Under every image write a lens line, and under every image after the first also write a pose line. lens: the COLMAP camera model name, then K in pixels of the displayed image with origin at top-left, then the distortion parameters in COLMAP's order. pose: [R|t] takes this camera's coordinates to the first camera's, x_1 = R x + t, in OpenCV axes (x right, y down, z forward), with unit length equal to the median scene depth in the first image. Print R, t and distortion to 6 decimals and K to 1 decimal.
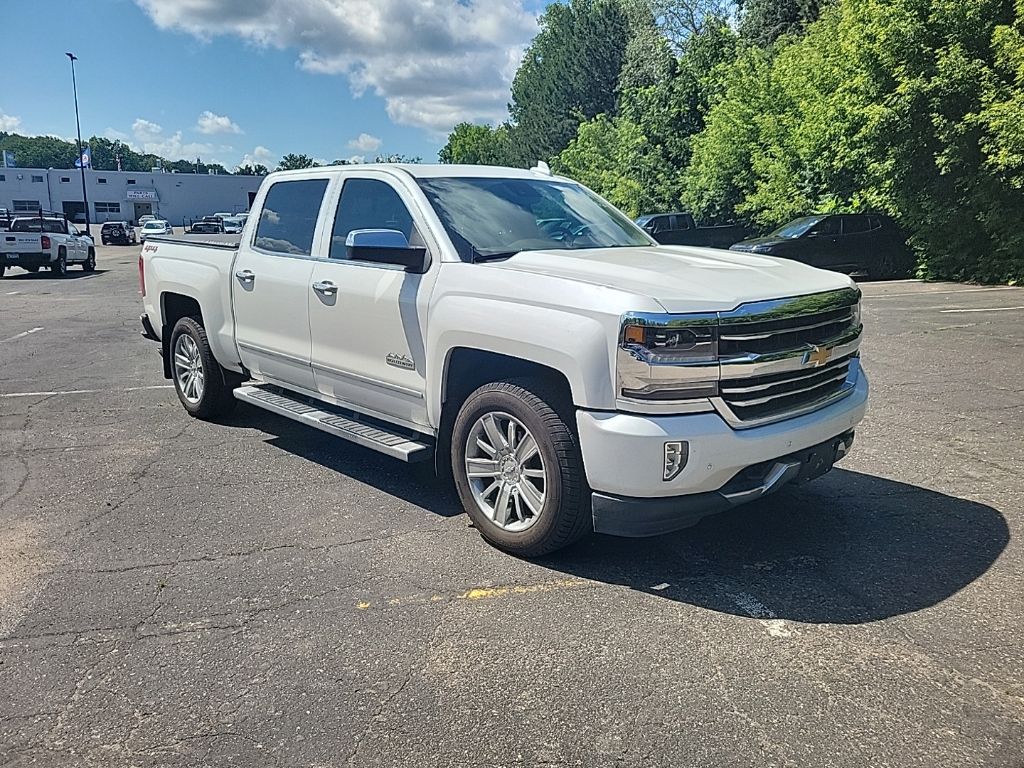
lens RADIAL K [[783.5, 0, 512.6], [0, 783.5, 378.9], [0, 0, 1]] dist [0.048465, -0.027399]
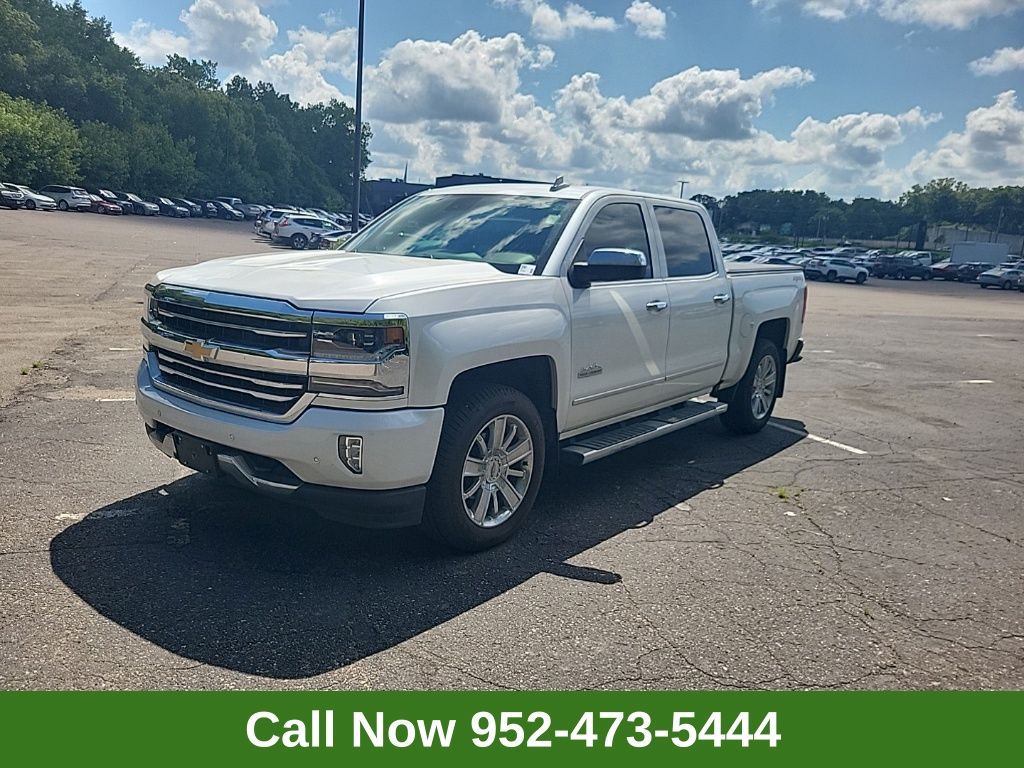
lens RADIAL K [[783.5, 0, 499.3], [0, 783.5, 367.2], [0, 0, 1]] dist [0.048465, -0.027399]
pose [[0.156298, 0.172349, -0.972557, 0.795521], [-0.251651, 0.959112, 0.129524, -0.130967], [0.955114, 0.224500, 0.193279, 0.648138]]
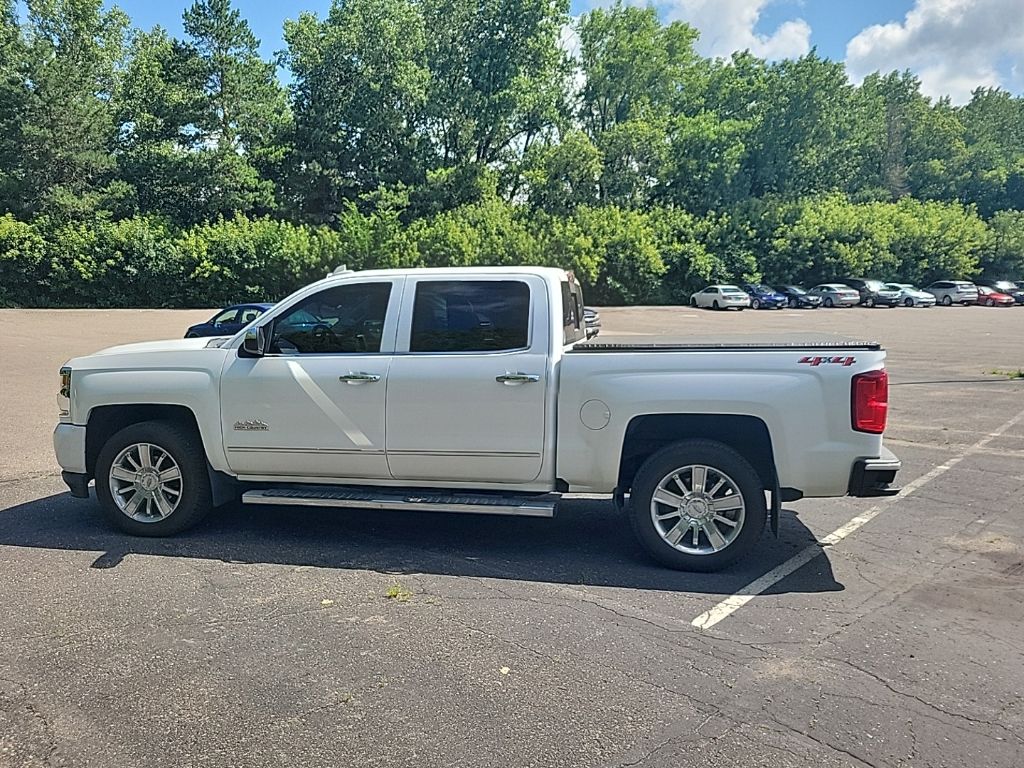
lens RADIAL K [[807.8, 0, 506.5], [0, 807.8, 375.2], [0, 0, 1]] dist [0.056018, -0.034480]
pose [[-0.809013, 0.053366, -0.585363, 0.422364], [-0.113889, 0.962766, 0.245175, -0.352189], [0.576651, 0.265016, -0.772813, 1.662521]]
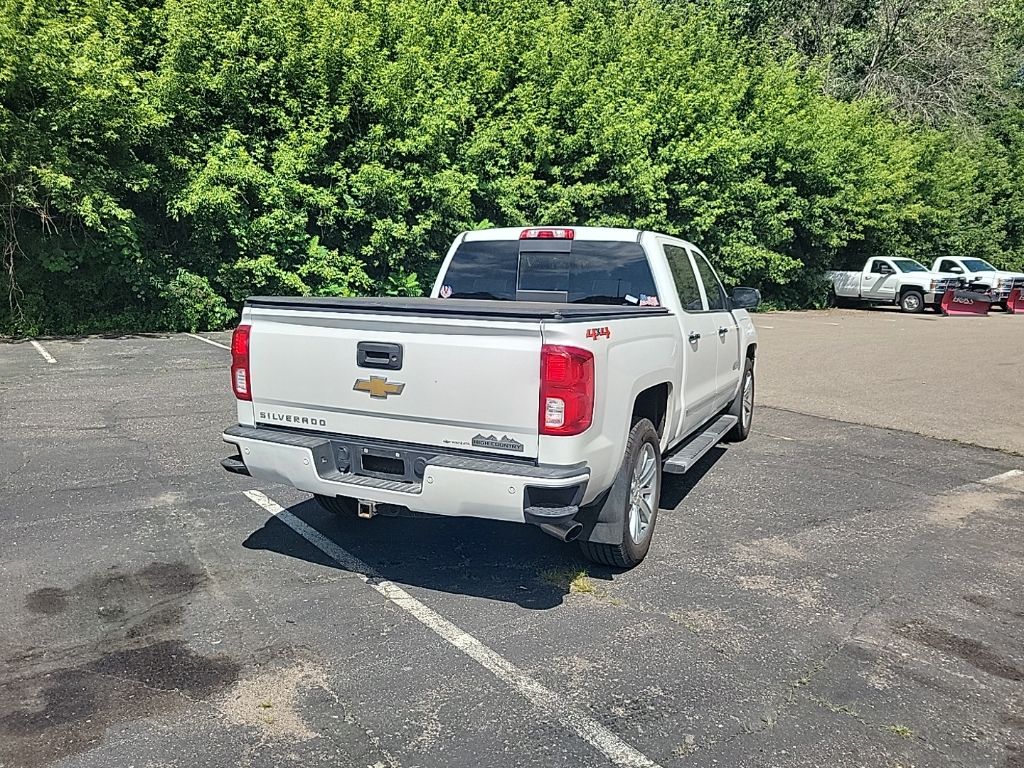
lens RADIAL K [[783.5, 0, 505.6], [0, 783.5, 372.2], [0, 0, 1]] dist [0.048465, -0.027399]
pose [[-0.370691, -0.120017, 0.920969, -0.973998], [0.161854, 0.968094, 0.191304, -0.263445], [-0.914544, 0.219977, -0.339438, 1.305932]]
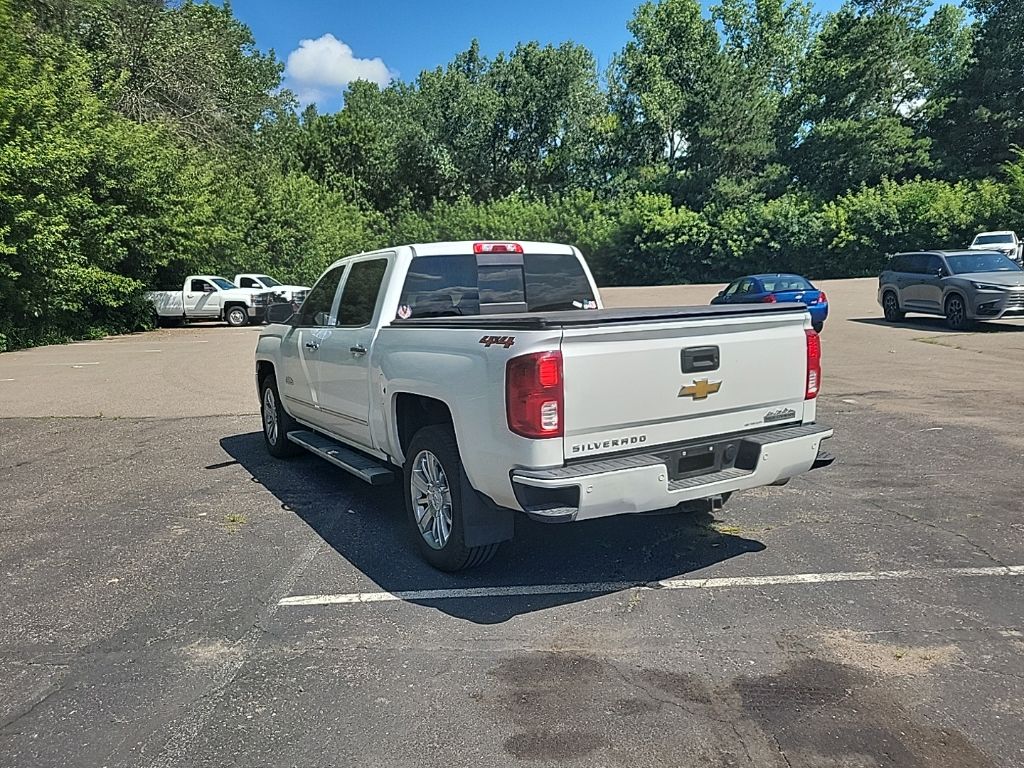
lens RADIAL K [[783.5, 0, 517.1], [0, 783.5, 362.3], [0, 0, 1]] dist [0.048465, -0.027399]
pose [[-0.974235, 0.018588, 0.224768, -0.407927], [0.083234, 0.955880, 0.281720, -0.362382], [-0.209614, 0.293170, -0.932799, 1.795596]]
